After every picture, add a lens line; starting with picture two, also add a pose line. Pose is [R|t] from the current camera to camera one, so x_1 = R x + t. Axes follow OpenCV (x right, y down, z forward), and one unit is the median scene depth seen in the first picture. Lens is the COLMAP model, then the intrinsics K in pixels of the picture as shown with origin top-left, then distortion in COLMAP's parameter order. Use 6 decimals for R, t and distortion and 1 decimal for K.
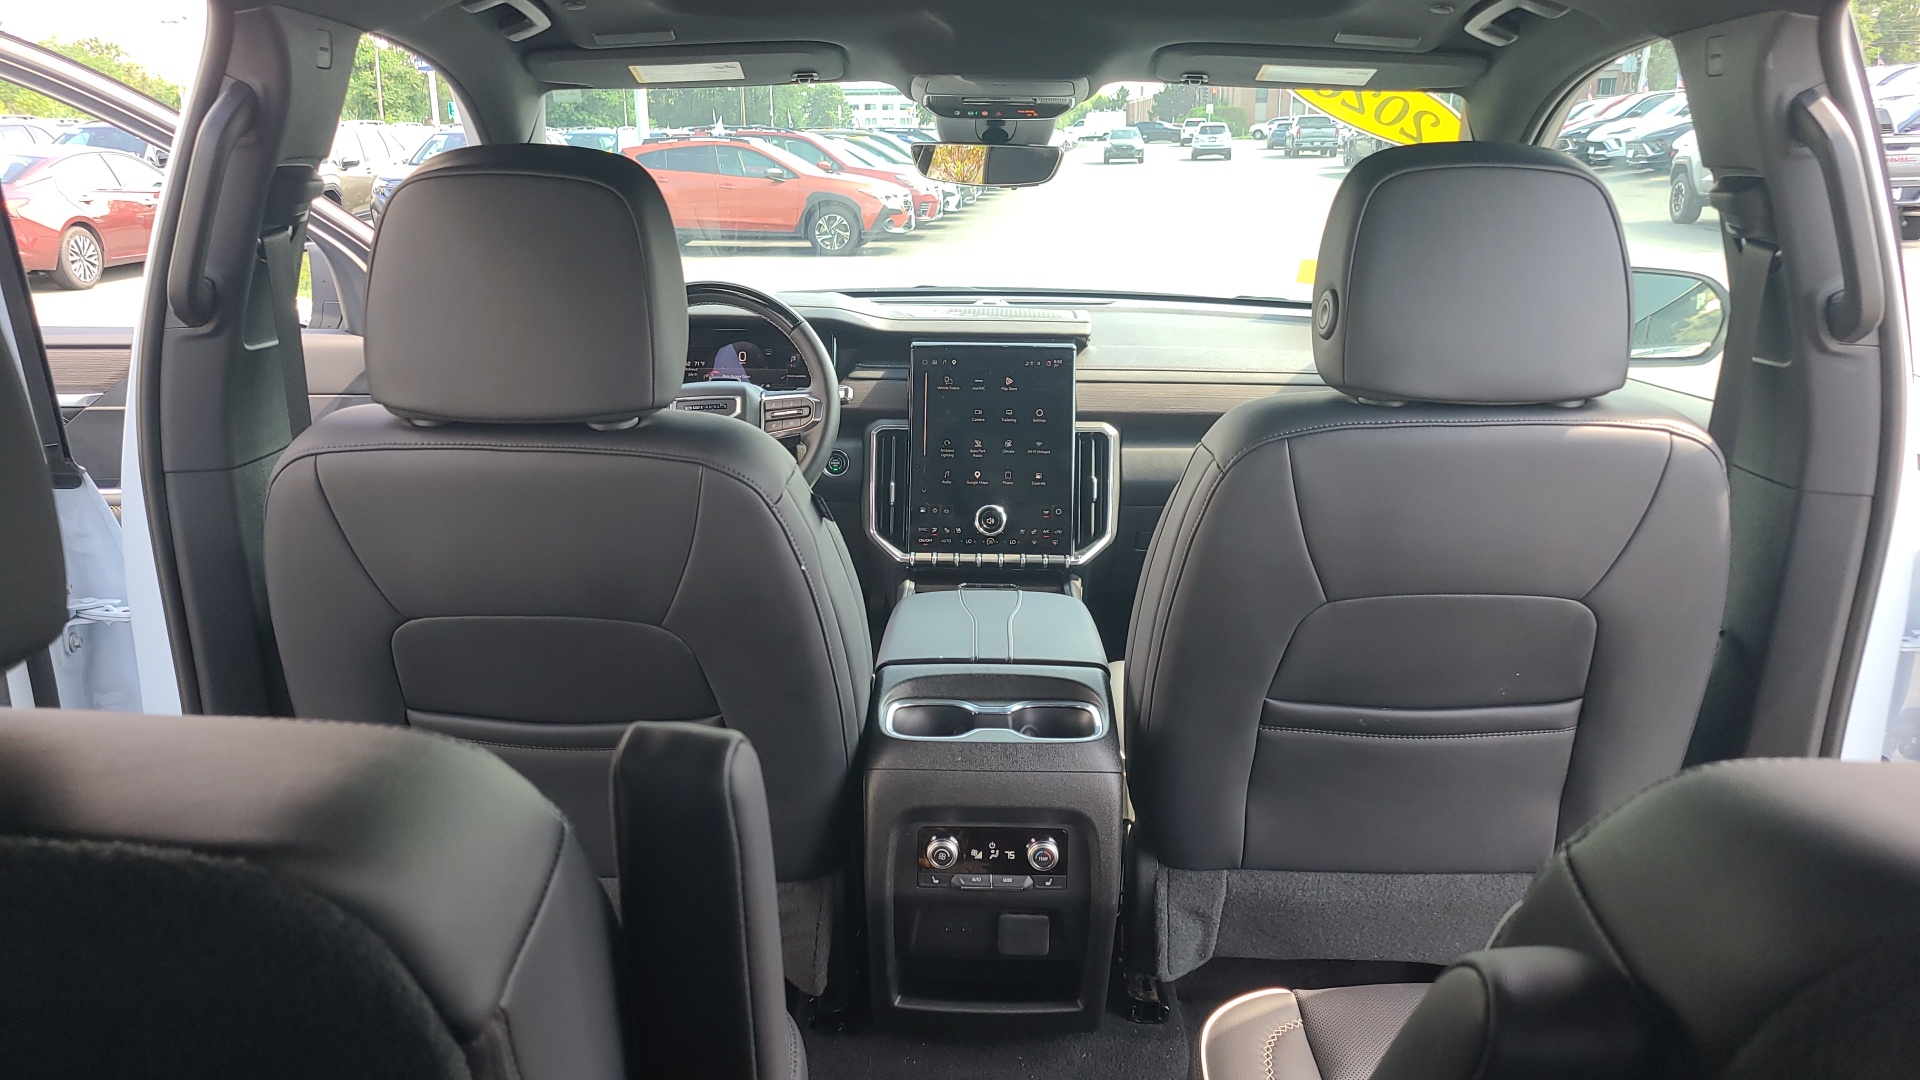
lens RADIAL K [[1449.3, 0, 963.7], [0, 1449.3, 537.9], [0, 0, 1]] dist [0.031099, -0.008199]
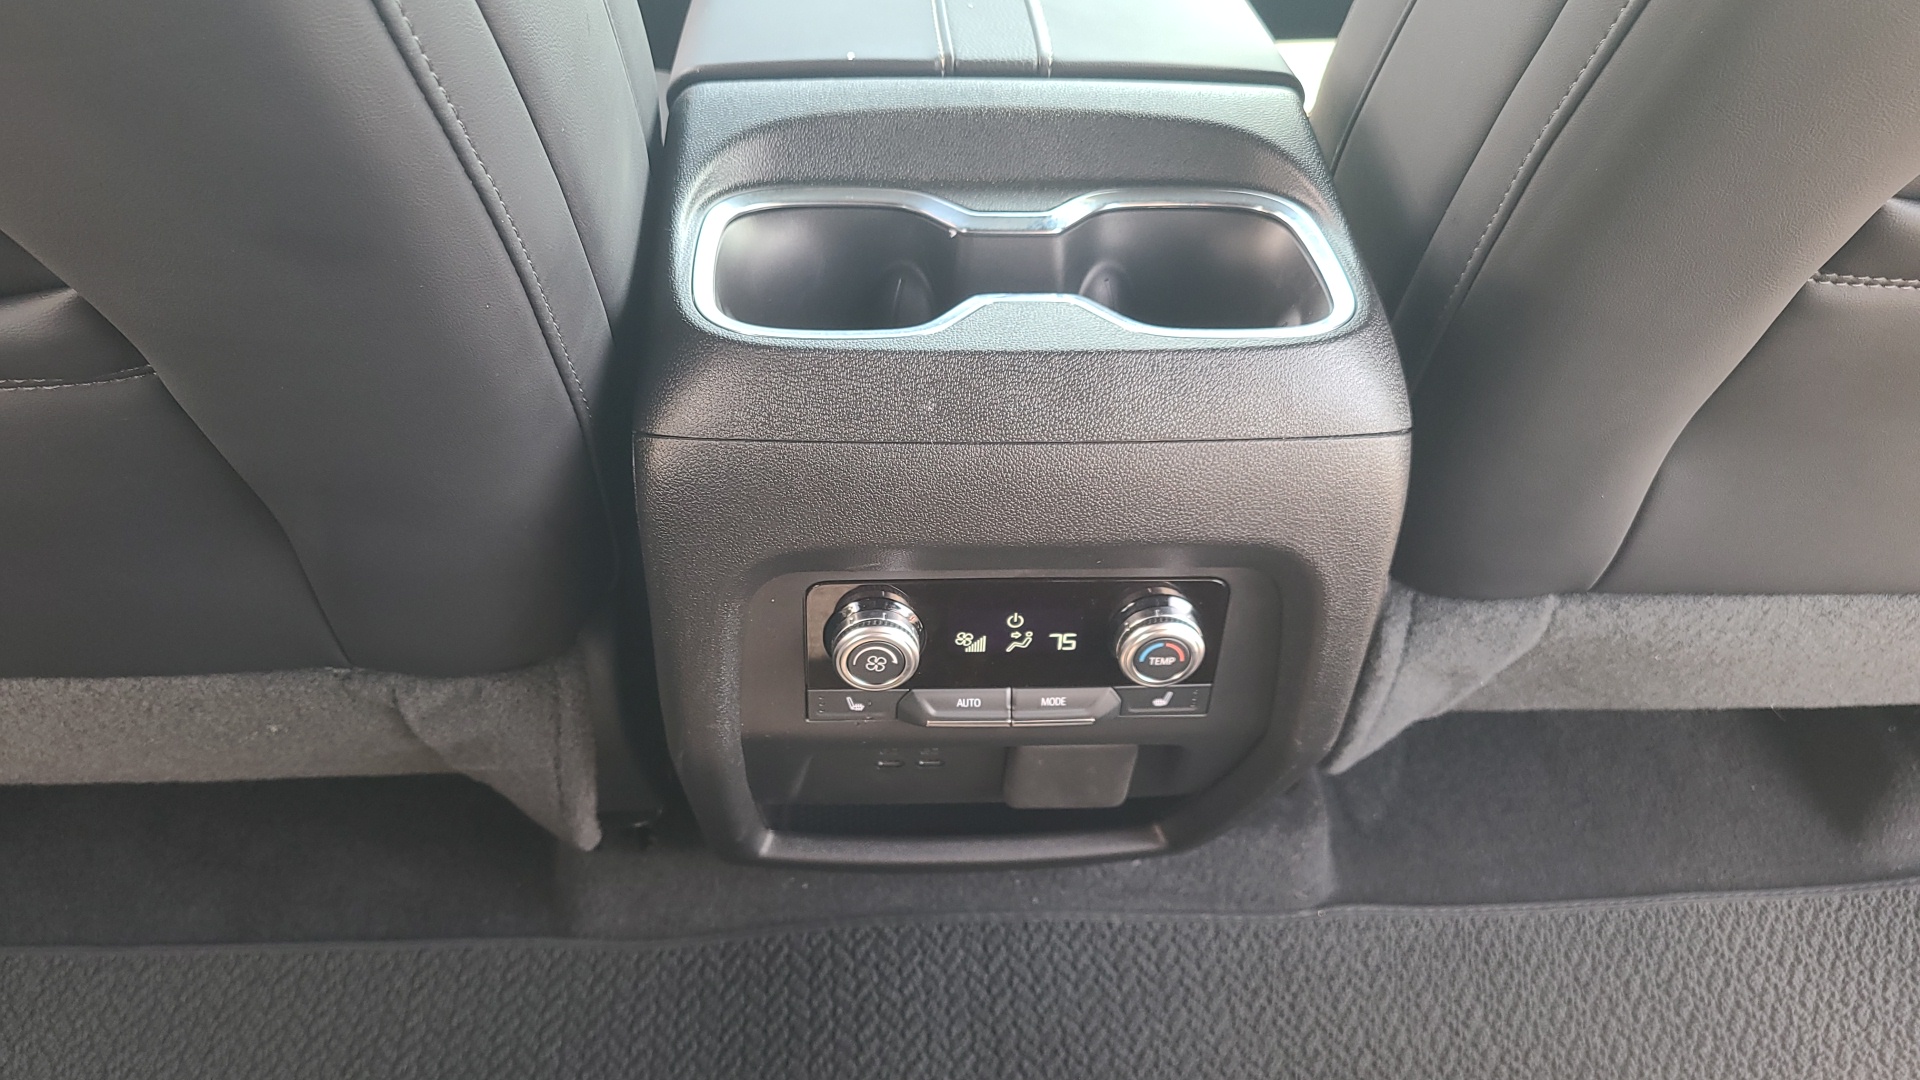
lens RADIAL K [[1449.3, 0, 922.7], [0, 1449.3, 535.0], [0, 0, 1]] dist [0.031099, -0.008199]
pose [[0.998267, -0.021905, 0.054617, -0.013709], [-0.002119, 0.914155, 0.405358, 0.030946], [-0.058808, -0.404772, 0.912525, 0.432690]]
